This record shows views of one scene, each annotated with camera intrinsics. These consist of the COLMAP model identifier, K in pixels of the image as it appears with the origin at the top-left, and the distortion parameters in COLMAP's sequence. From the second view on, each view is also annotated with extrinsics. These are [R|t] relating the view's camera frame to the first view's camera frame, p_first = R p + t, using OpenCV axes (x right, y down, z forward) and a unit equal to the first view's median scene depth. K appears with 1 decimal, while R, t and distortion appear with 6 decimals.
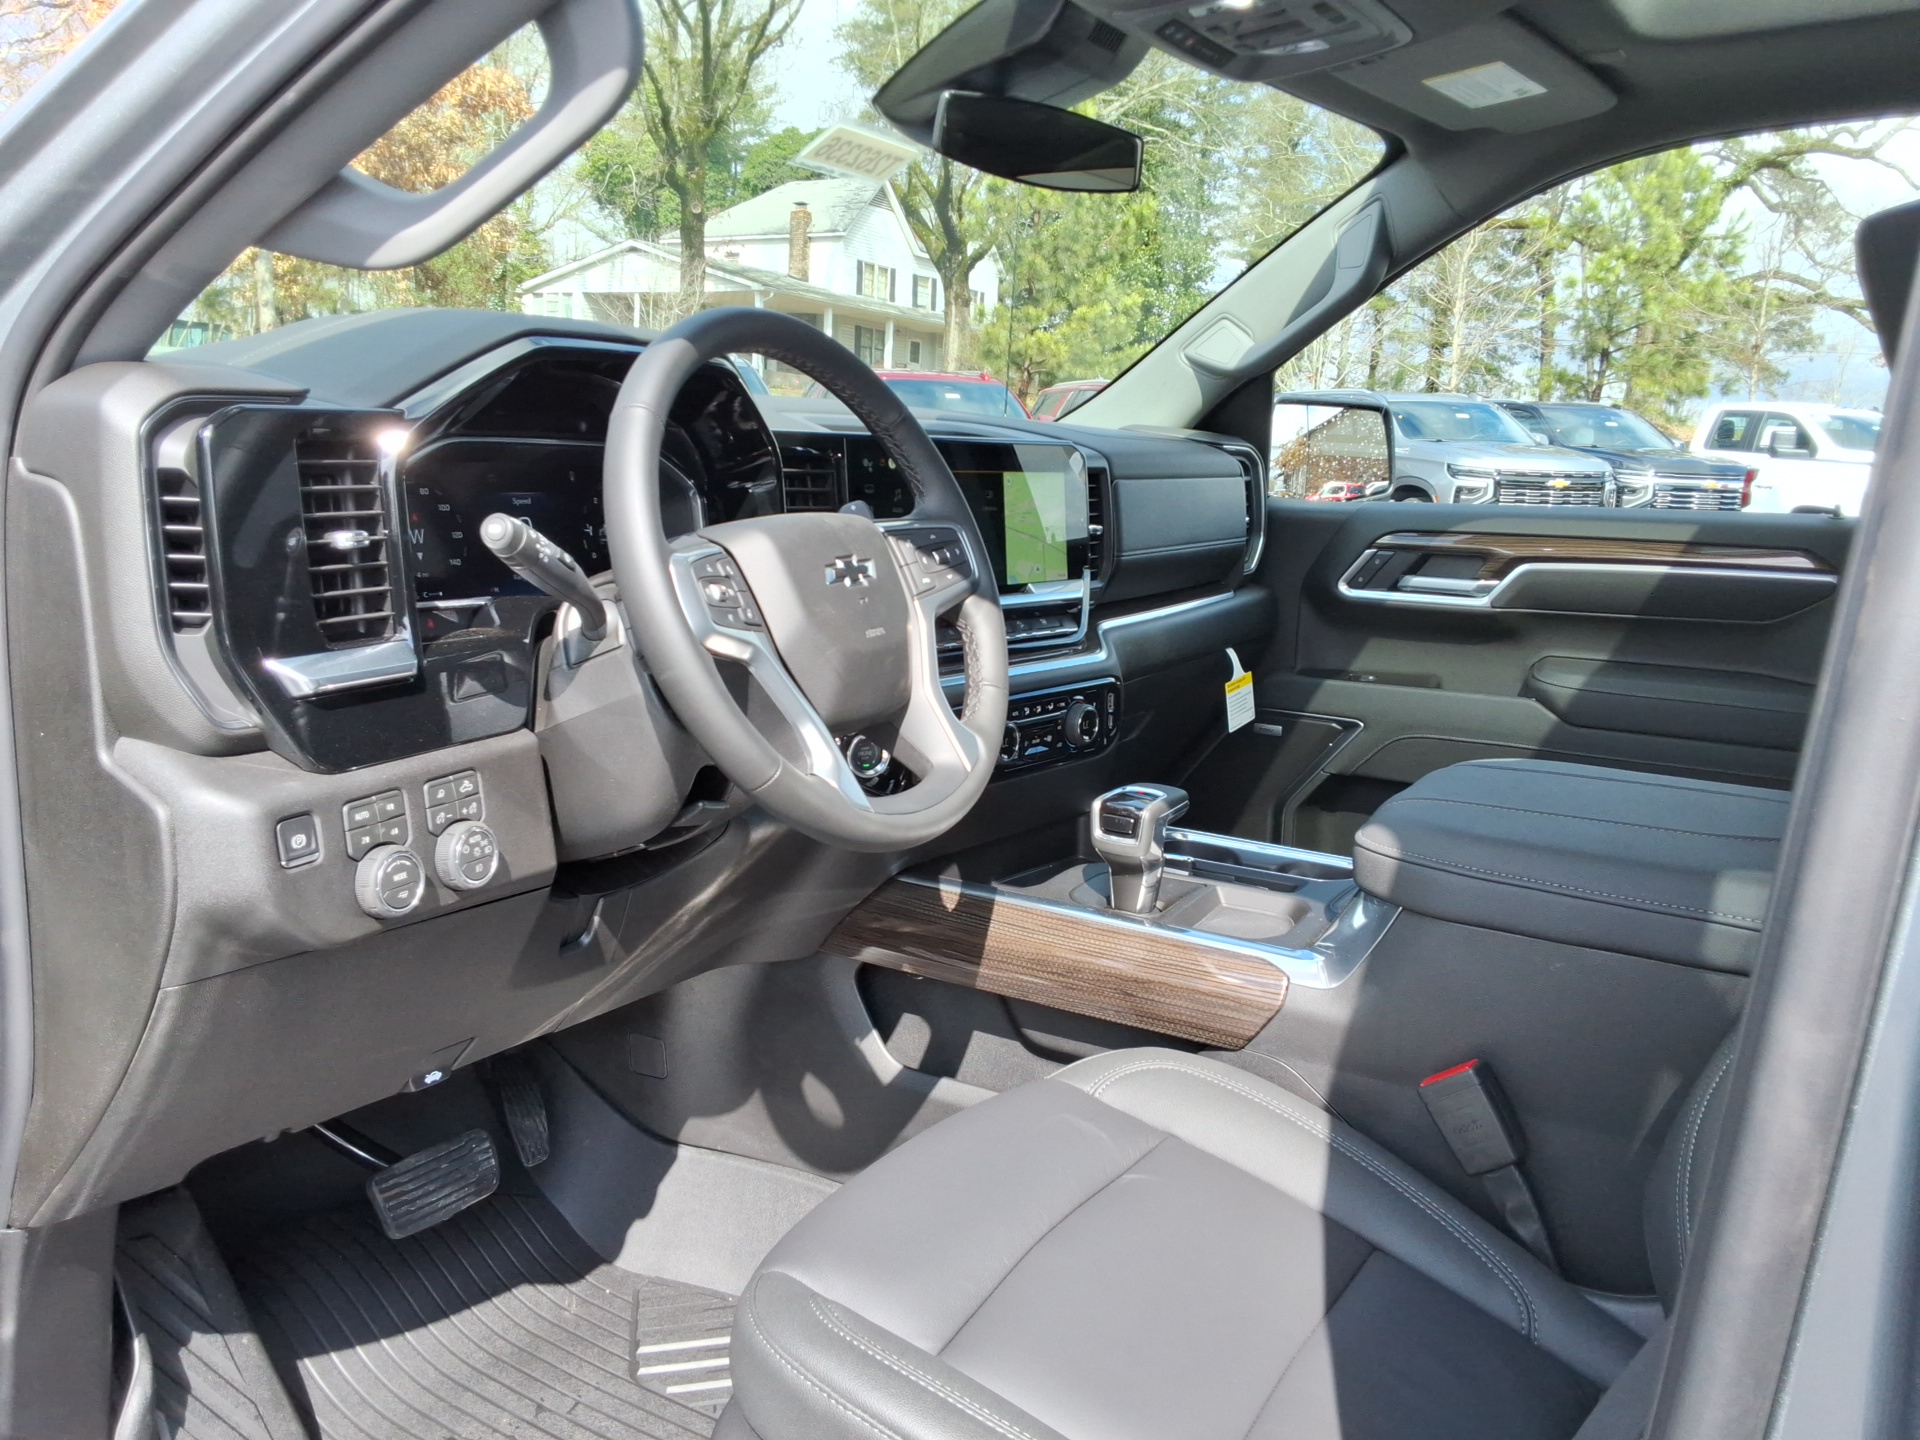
lens RADIAL K [[1539.2, 0, 994.5], [0, 1539.2, 710.3], [0, 0, 1]] dist [0.111569, -0.171407]
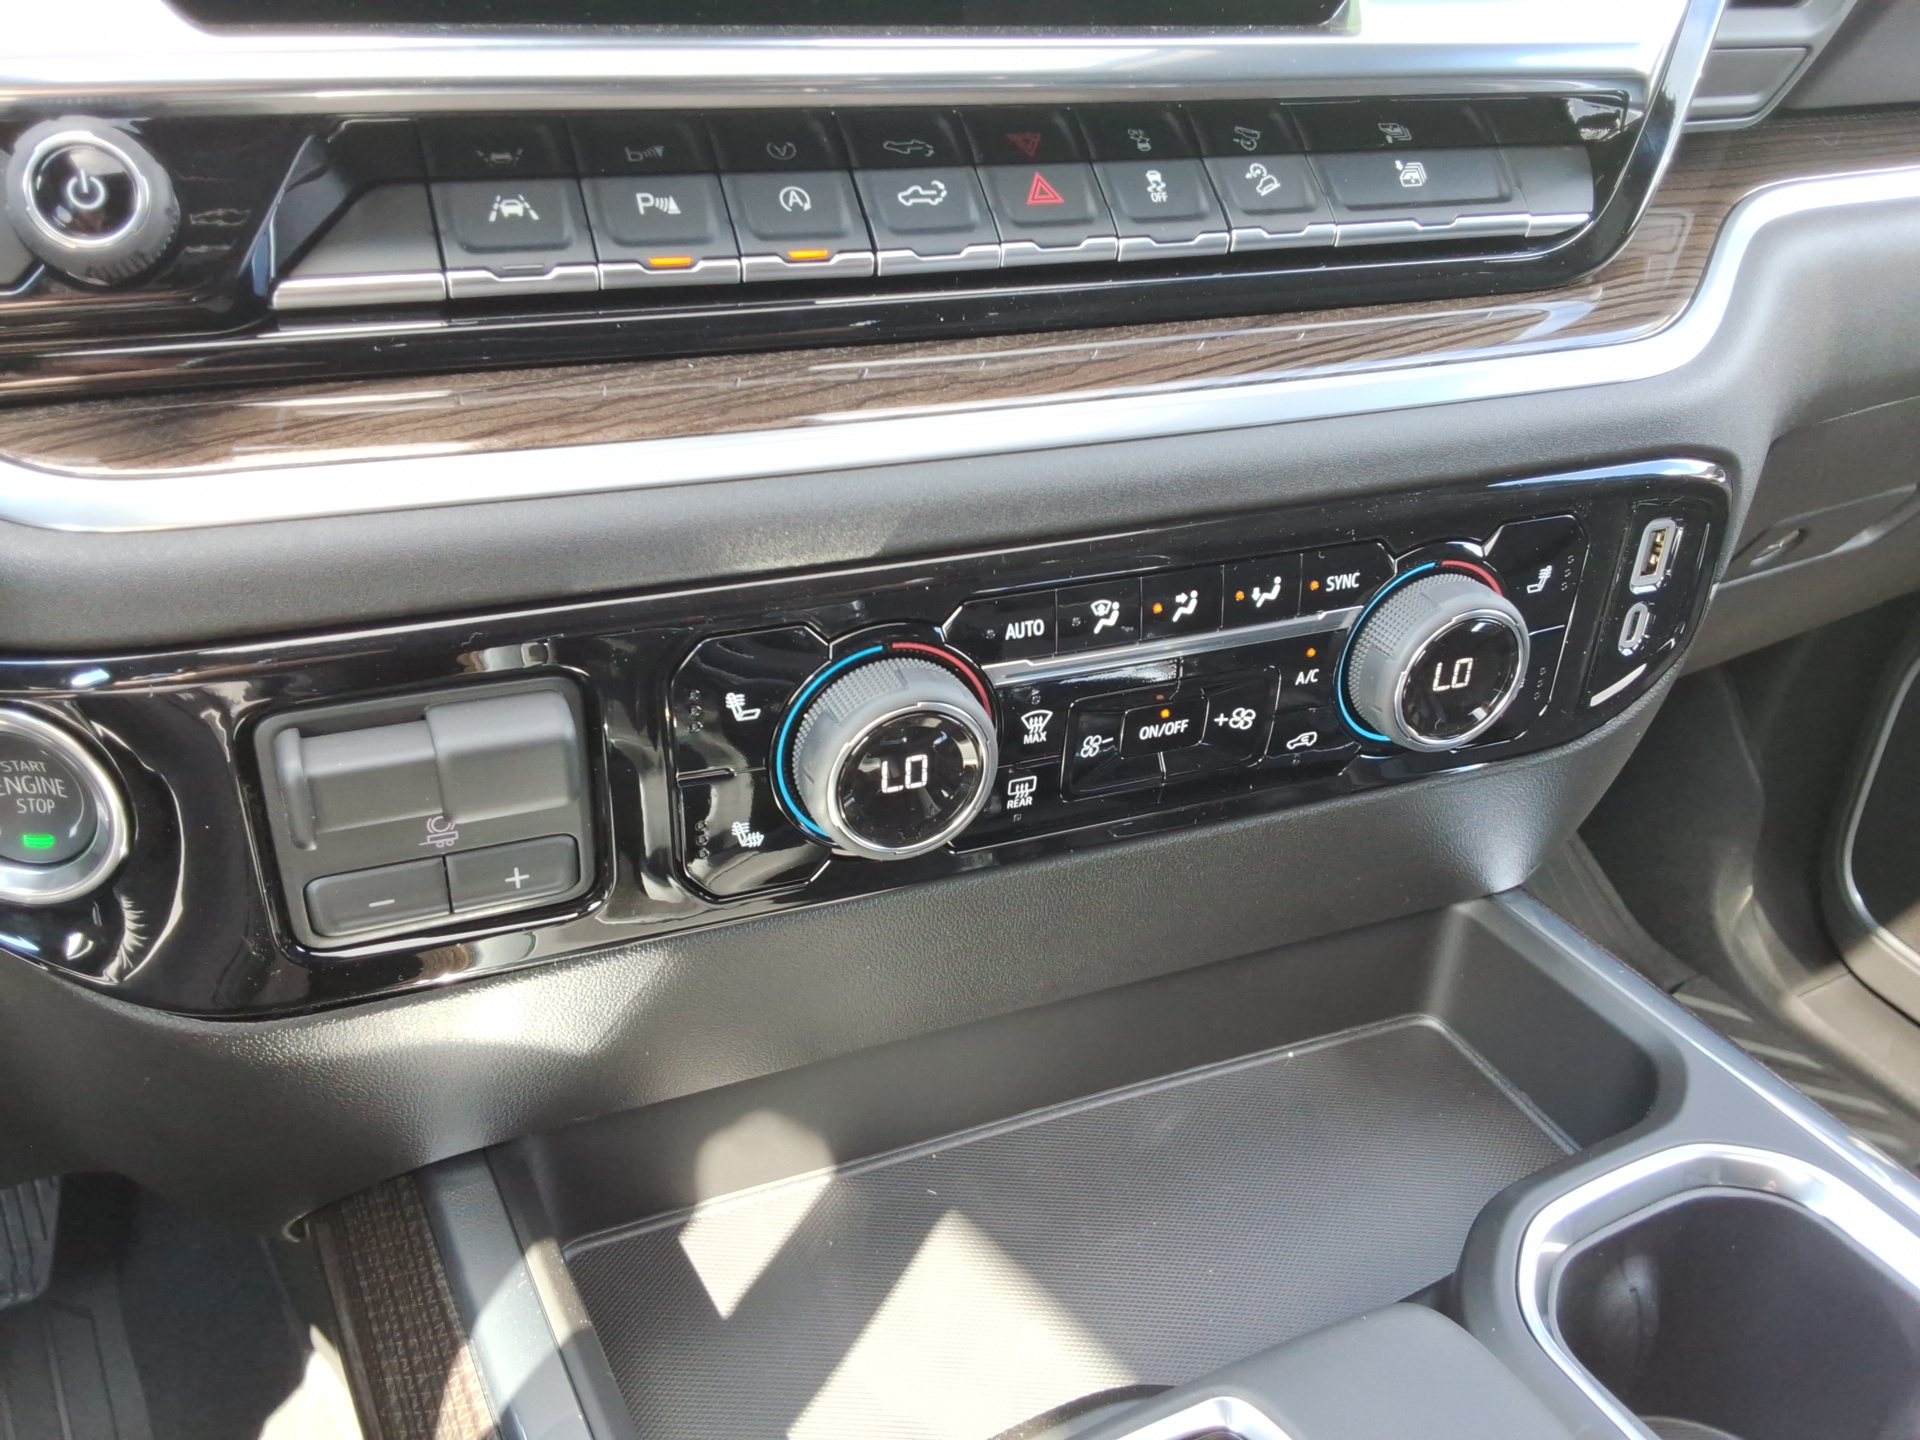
lens RADIAL K [[1539.2, 0, 977.5], [0, 1539.2, 714.9], [0, 0, 1]] dist [0.111569, -0.171407]
pose [[0.865081, 0.261148, -0.428295, 0.131451], [-0.104850, 0.929077, 0.354714, -0.079042], [0.490552, -0.261950, 0.831108, 1.022525]]
